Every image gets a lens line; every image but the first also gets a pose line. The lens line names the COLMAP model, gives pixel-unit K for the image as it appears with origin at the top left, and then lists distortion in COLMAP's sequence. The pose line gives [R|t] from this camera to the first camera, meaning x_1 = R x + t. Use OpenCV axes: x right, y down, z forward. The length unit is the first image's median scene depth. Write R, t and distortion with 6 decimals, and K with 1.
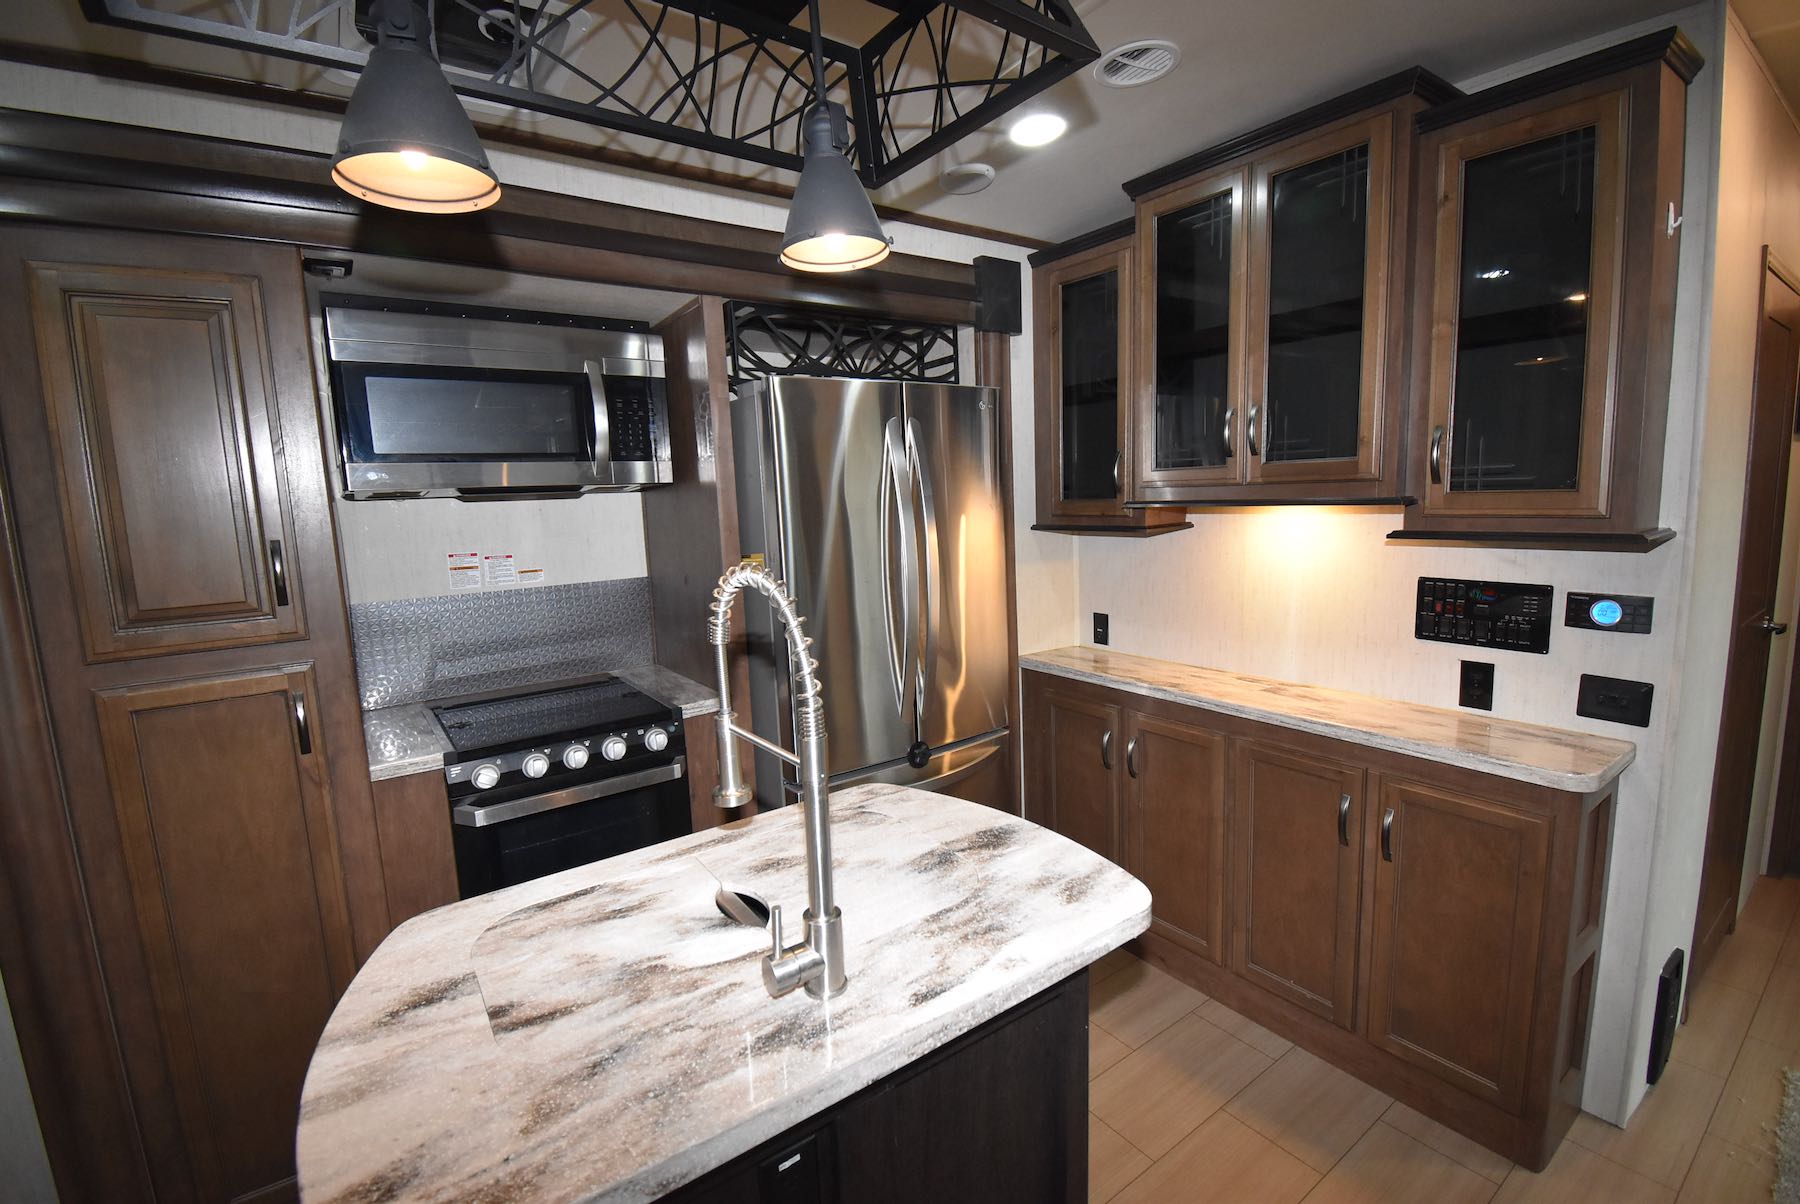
lens RADIAL K [[800.9, 0, 905.9], [0, 800.9, 601.7], [0, 0, 1]] dist [0.010541, -0.015847]
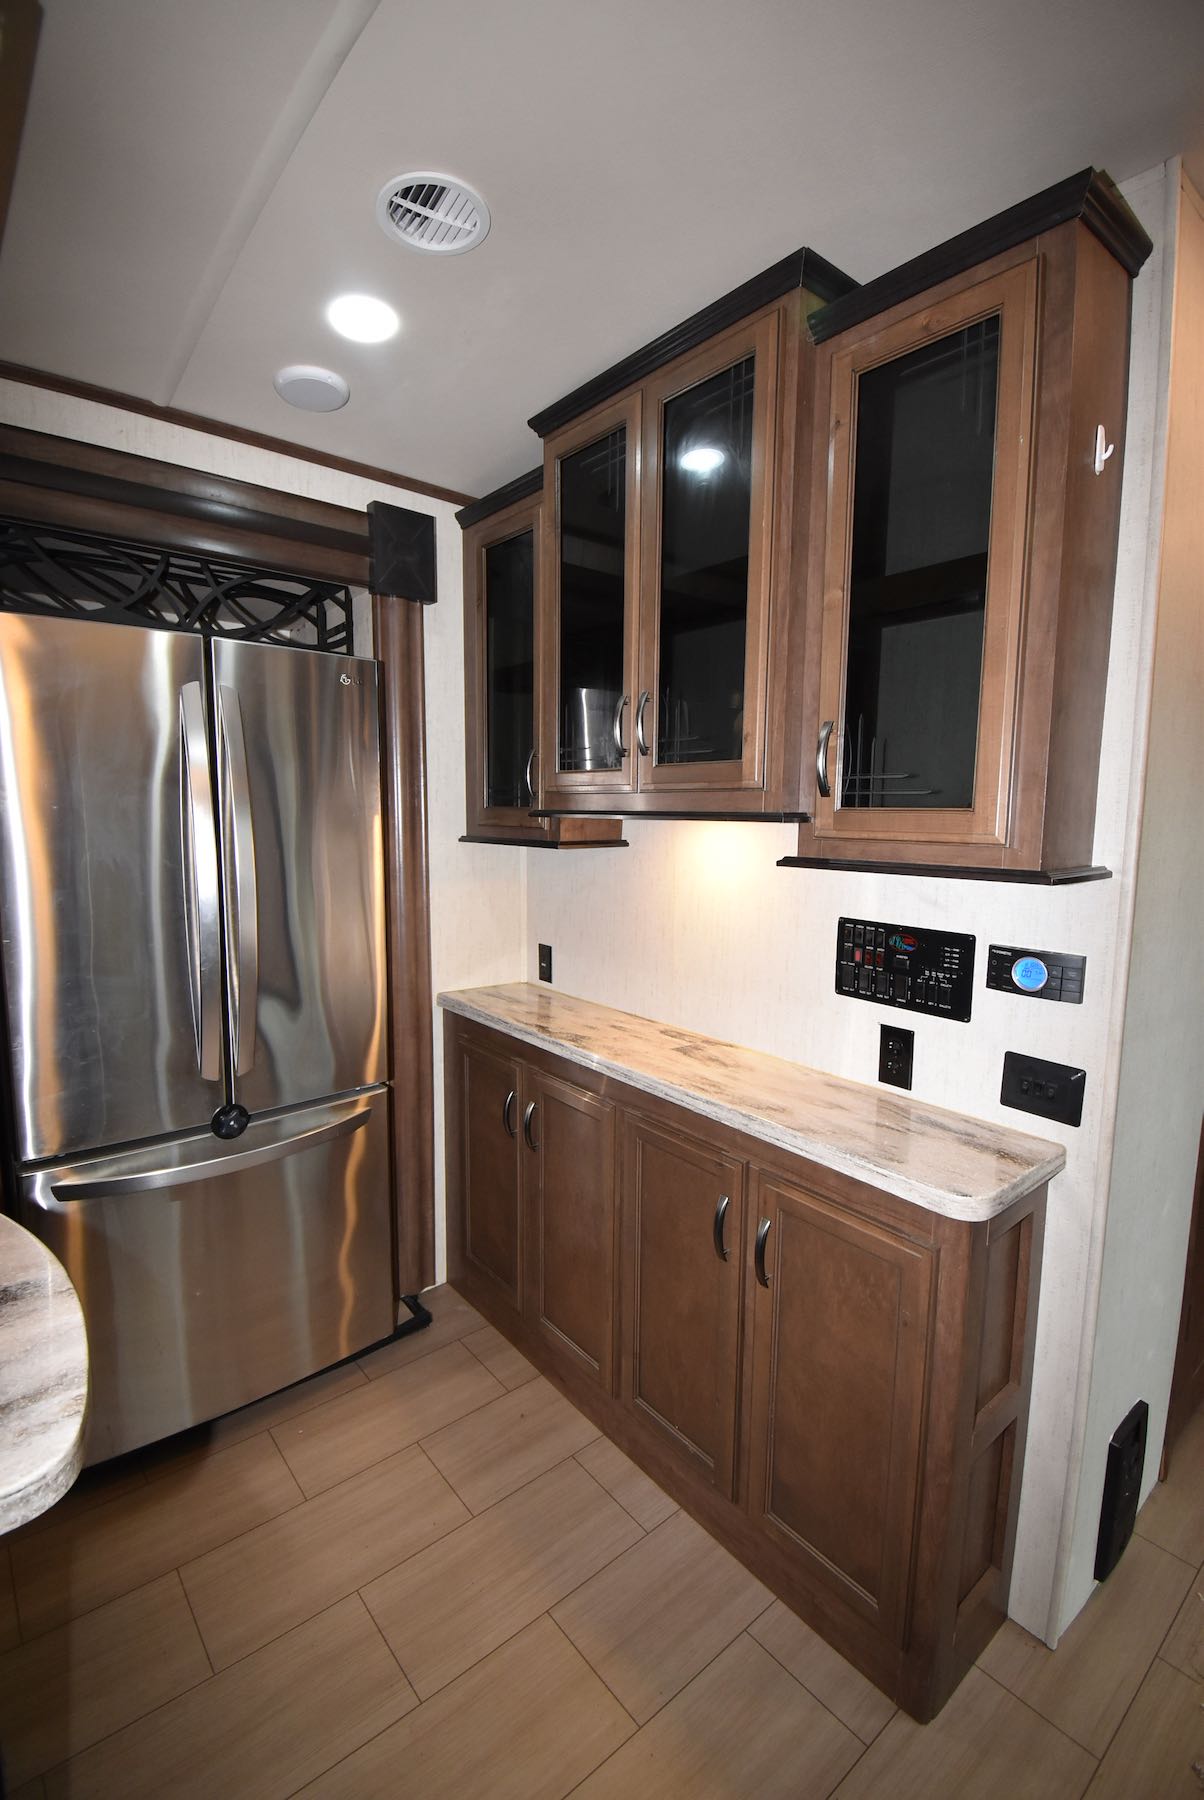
lens RADIAL K [[800.9, 0, 600.3], [0, 800.9, 899.1], [0, 0, 1]] dist [0.010541, -0.015847]
pose [[0.996888, 0.043976, 0.065422, 0.374111], [-0.042057, 0.998652, -0.030425, -0.015232], [-0.066672, 0.027578, 0.997394, 0.236066]]
